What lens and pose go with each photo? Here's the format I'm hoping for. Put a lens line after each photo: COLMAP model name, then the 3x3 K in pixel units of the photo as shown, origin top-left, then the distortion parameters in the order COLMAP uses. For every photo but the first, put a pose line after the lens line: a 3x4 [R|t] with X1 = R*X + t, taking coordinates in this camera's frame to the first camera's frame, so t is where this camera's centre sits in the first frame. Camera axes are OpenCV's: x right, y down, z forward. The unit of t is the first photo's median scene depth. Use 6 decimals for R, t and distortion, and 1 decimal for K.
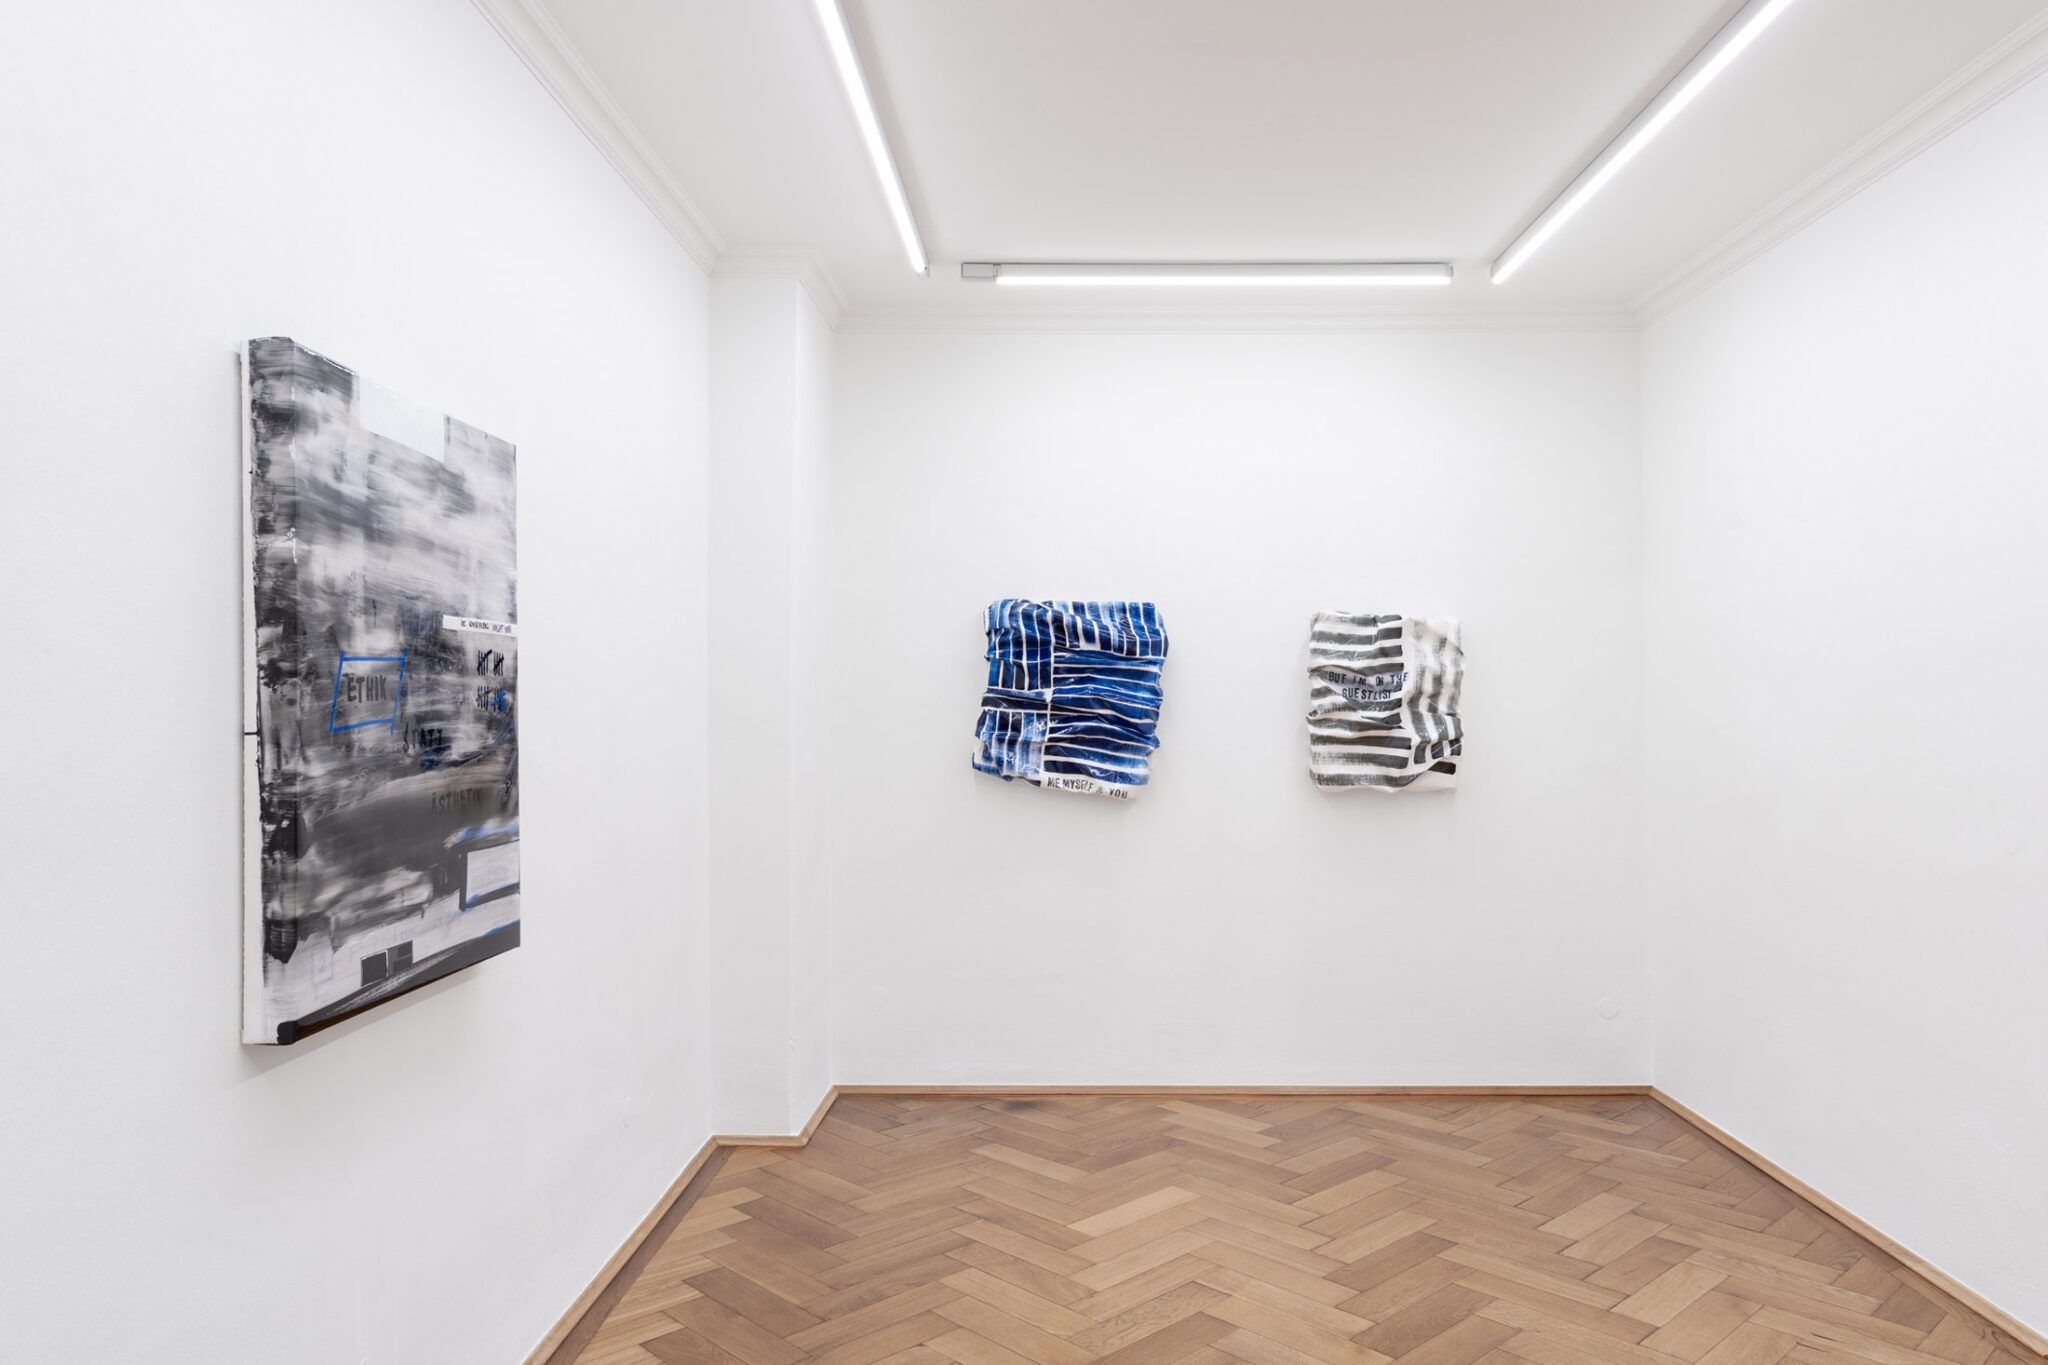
lens RADIAL K [[1374.8, 0, 1019.9], [0, 1374.8, 668.1], [0, 0, 1]] dist [0.003393, -0.000536]
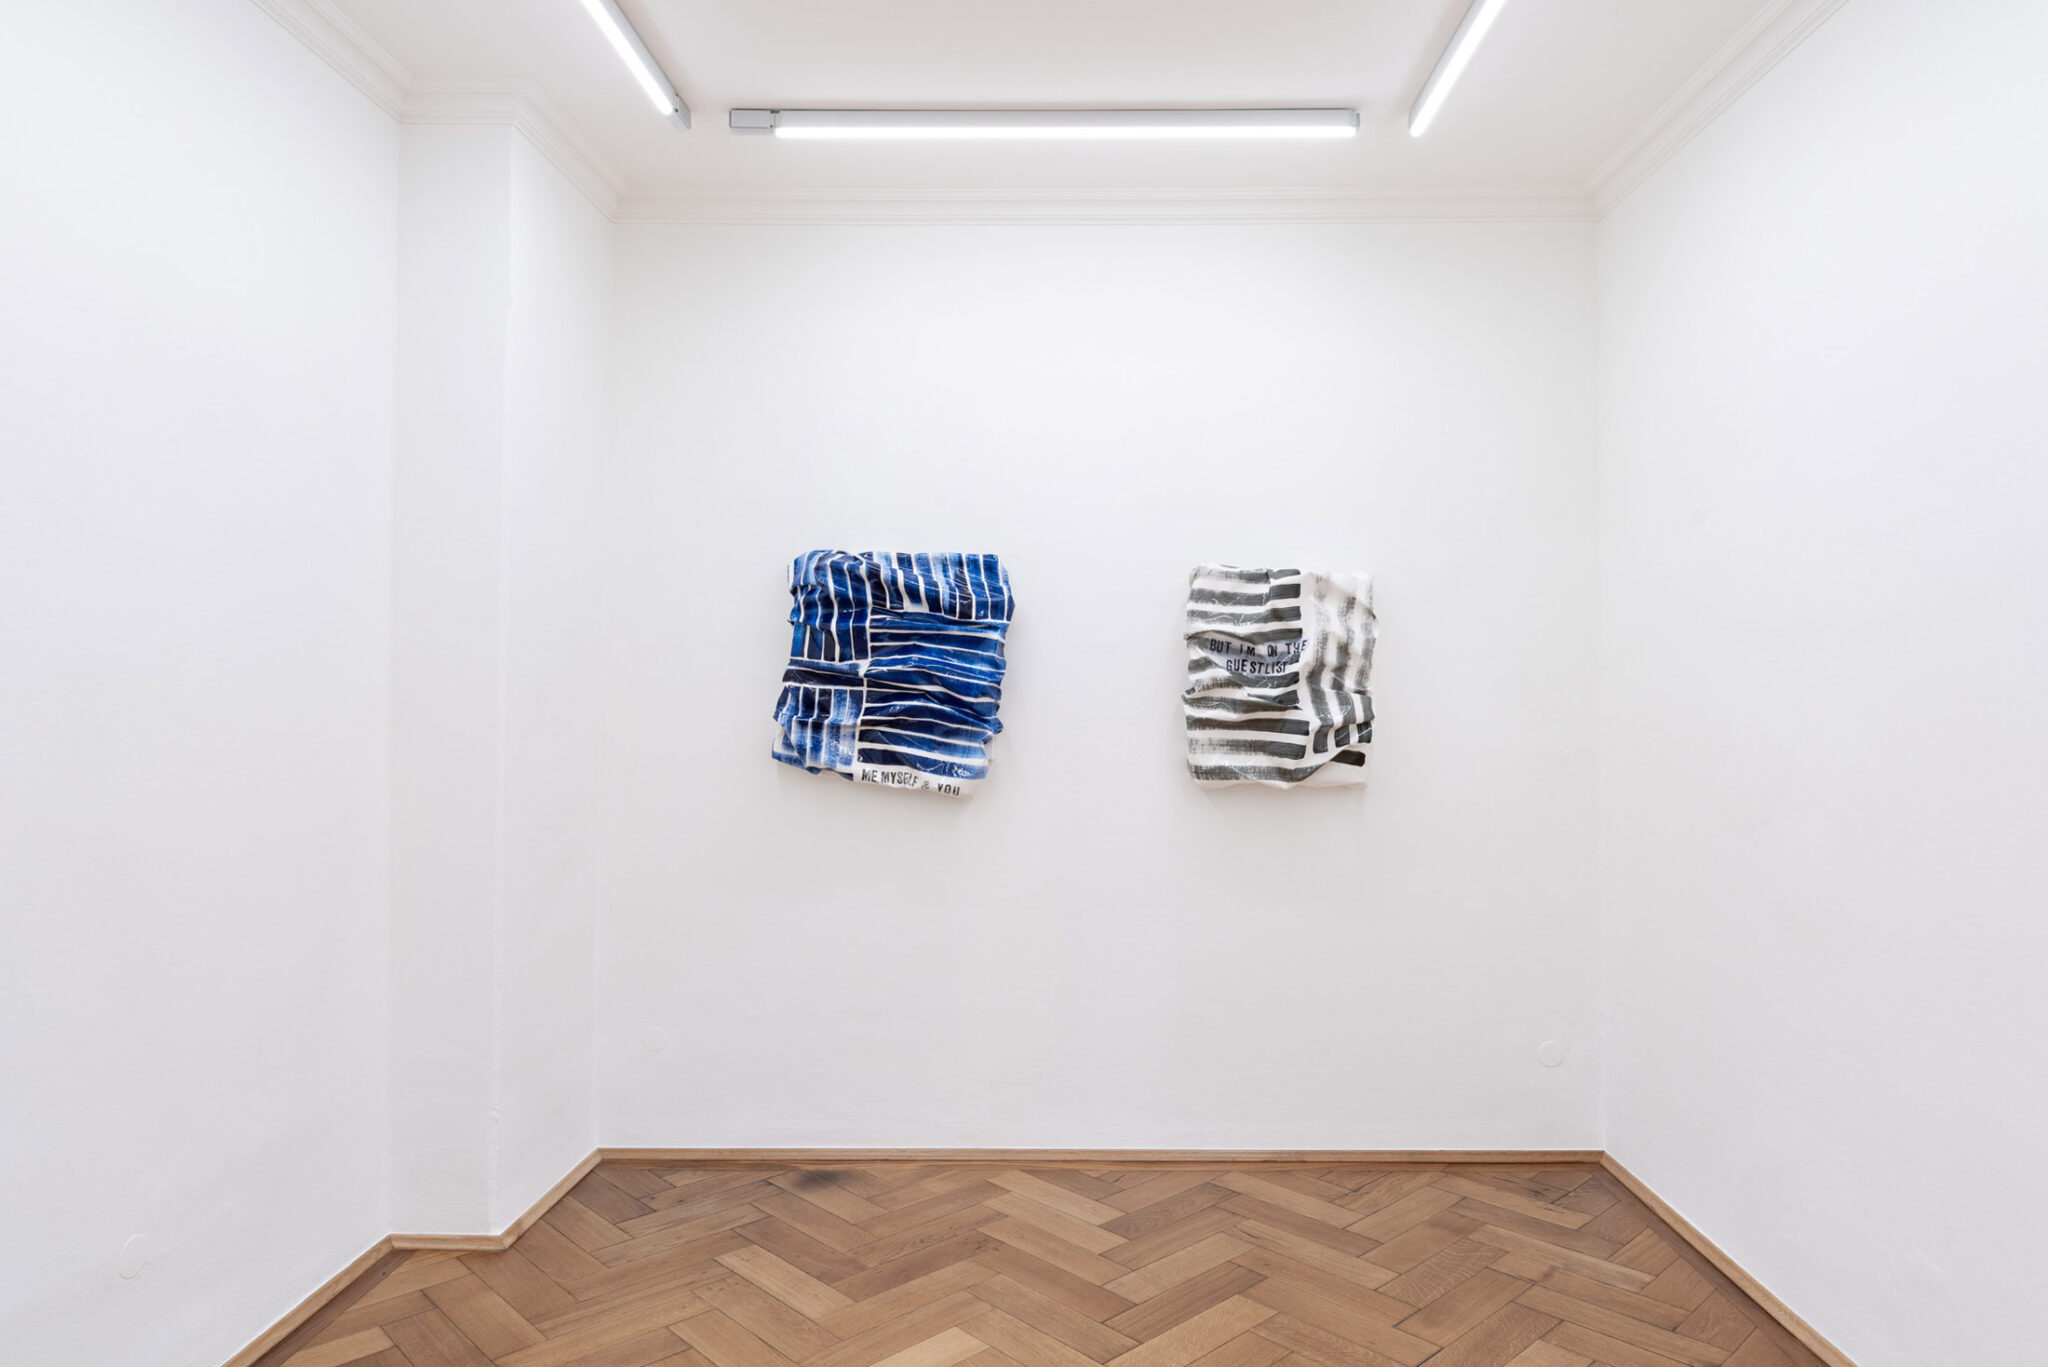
lens RADIAL K [[1241.9, 0, 1040.0], [0, 1241.9, 685.7], [0, 0, 1]] dist [0.006123, -0.002162]
pose [[0.999982, 0.001442, 0.005885, 0.136951], [-0.001556, 0.999809, 0.019498, 0.018071], [-0.005856, -0.019507, 0.999793, 0.306876]]
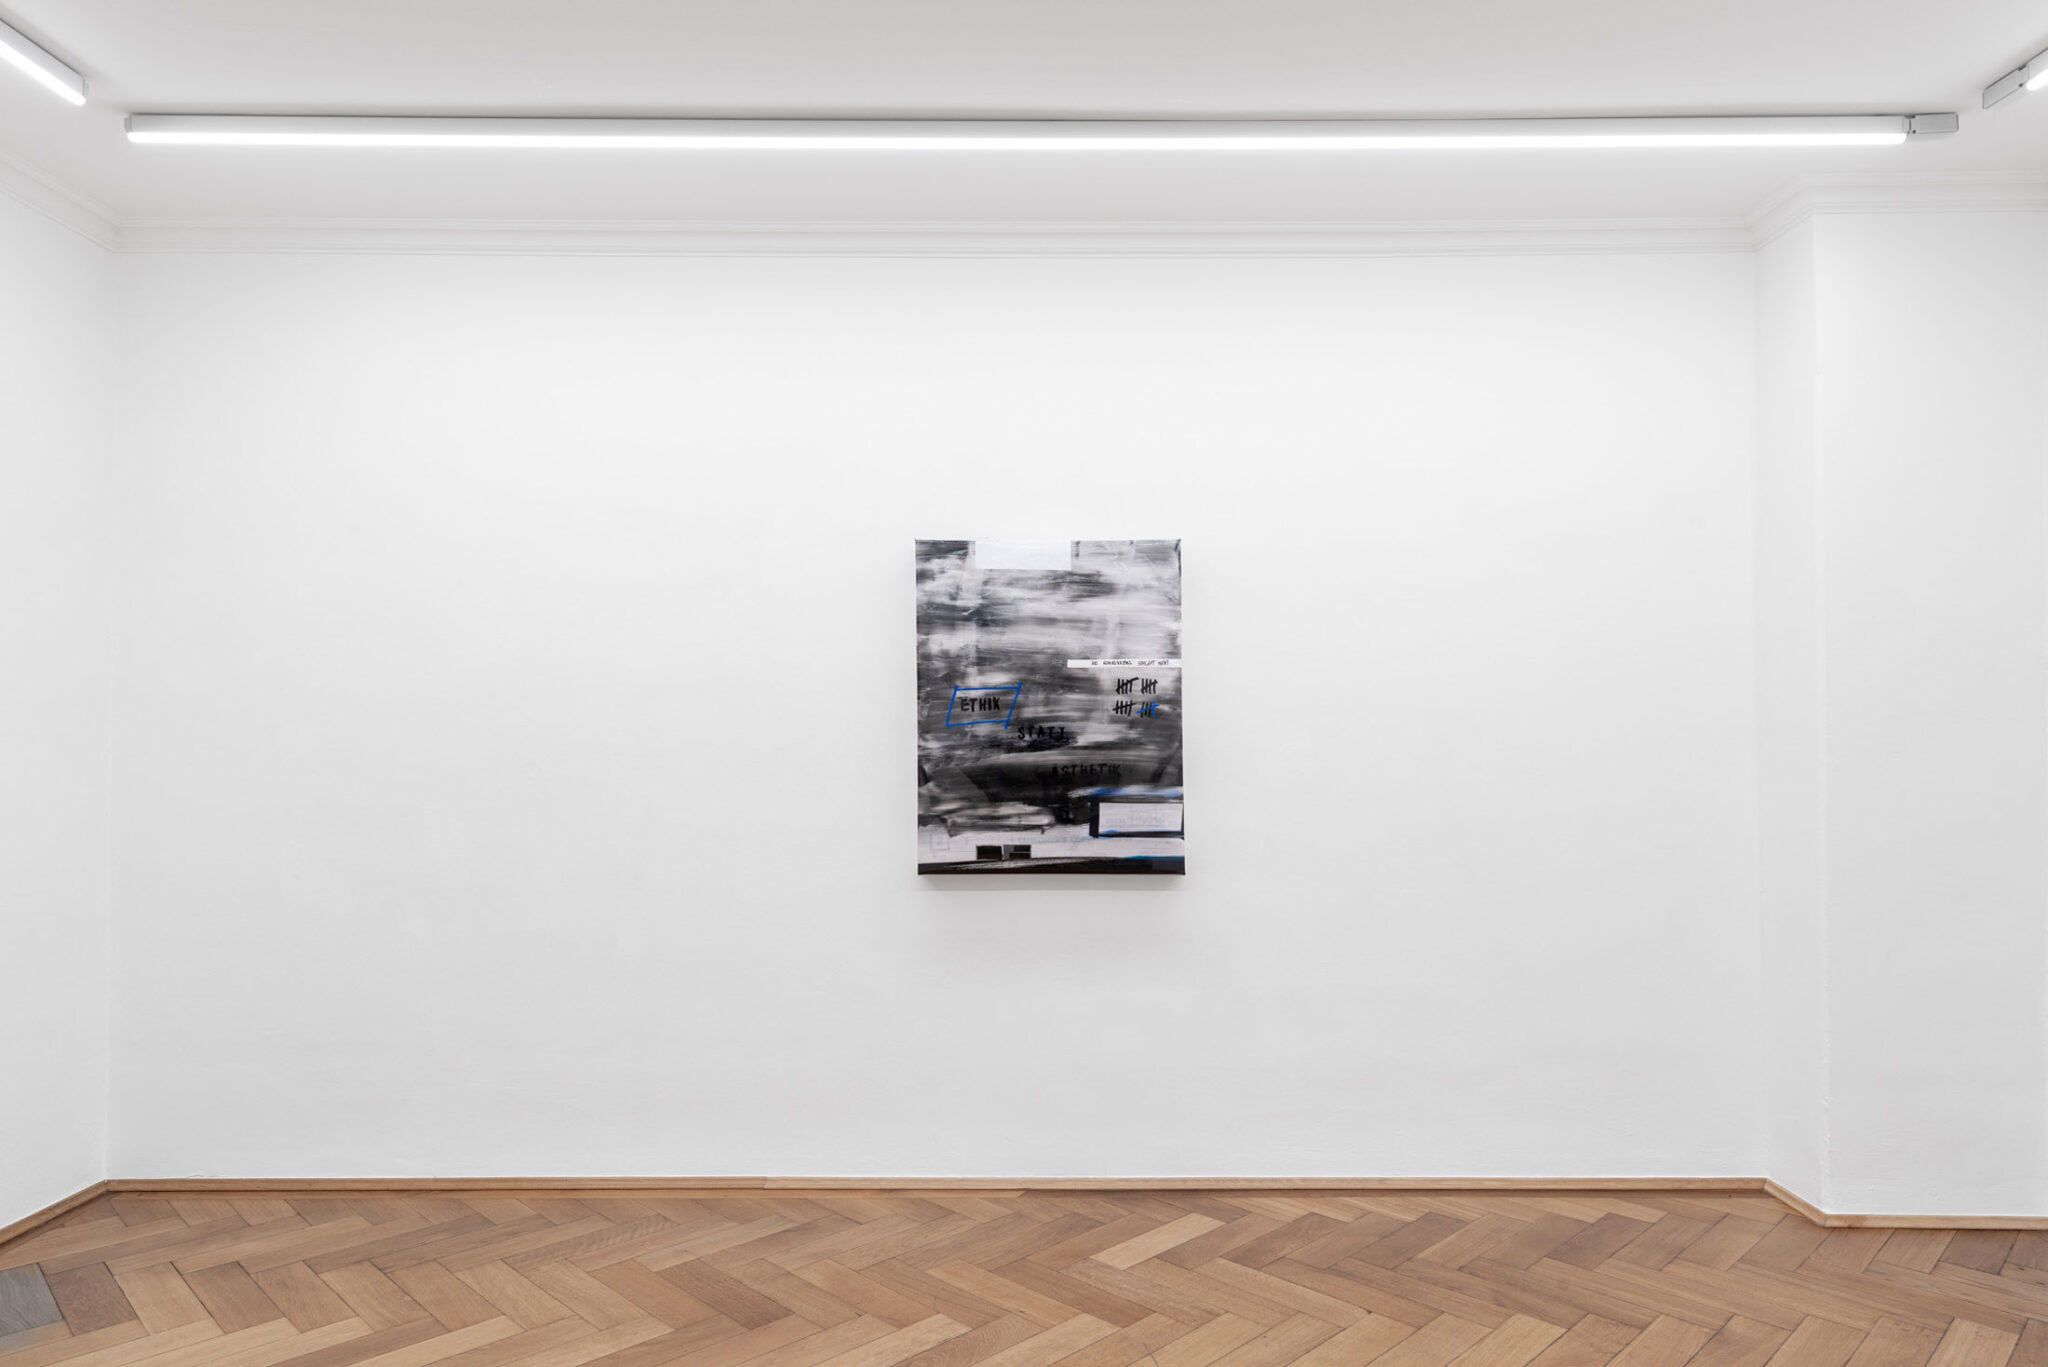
lens RADIAL K [[1241.9, 0, 1034.9], [0, 1241.9, 687.9], [0, 0, 1]] dist [0.006123, -0.002162]
pose [[0.034137, -0.035906, -0.998772, 0.604630], [0.029678, 0.998950, -0.034898, 0.026309], [0.998976, -0.028450, 0.035167, 0.490599]]
